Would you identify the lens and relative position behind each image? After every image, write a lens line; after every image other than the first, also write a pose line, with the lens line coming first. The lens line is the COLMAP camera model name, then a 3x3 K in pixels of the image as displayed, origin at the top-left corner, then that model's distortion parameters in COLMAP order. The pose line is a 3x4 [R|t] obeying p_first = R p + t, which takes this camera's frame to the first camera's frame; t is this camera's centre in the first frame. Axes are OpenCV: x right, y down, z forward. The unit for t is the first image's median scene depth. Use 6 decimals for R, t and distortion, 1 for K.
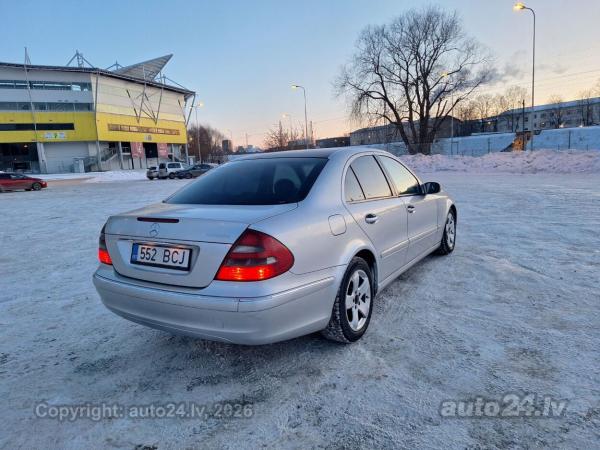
lens RADIAL K [[418.3, 0, 302.3], [0, 418.3, 224.0], [0, 0, 1]] dist [0.025114, -0.023976]
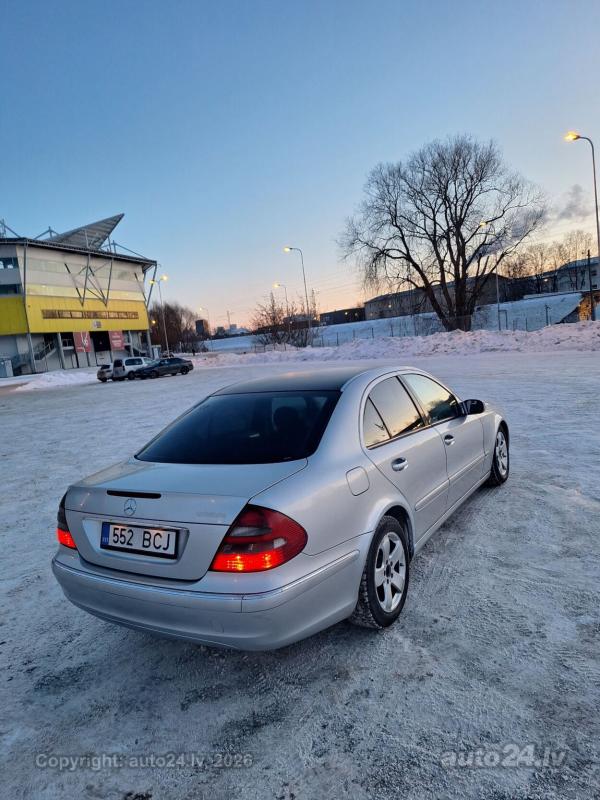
lens RADIAL K [[557.7, 0, 316.3], [0, 557.7, 410.2], [0, 0, 1]] dist [0.025114, -0.023976]
pose [[0.998064, -0.060308, 0.015239, -0.002860], [0.060742, 0.997707, -0.029844, -0.099538], [-0.013404, 0.030712, 0.999438, -0.063093]]
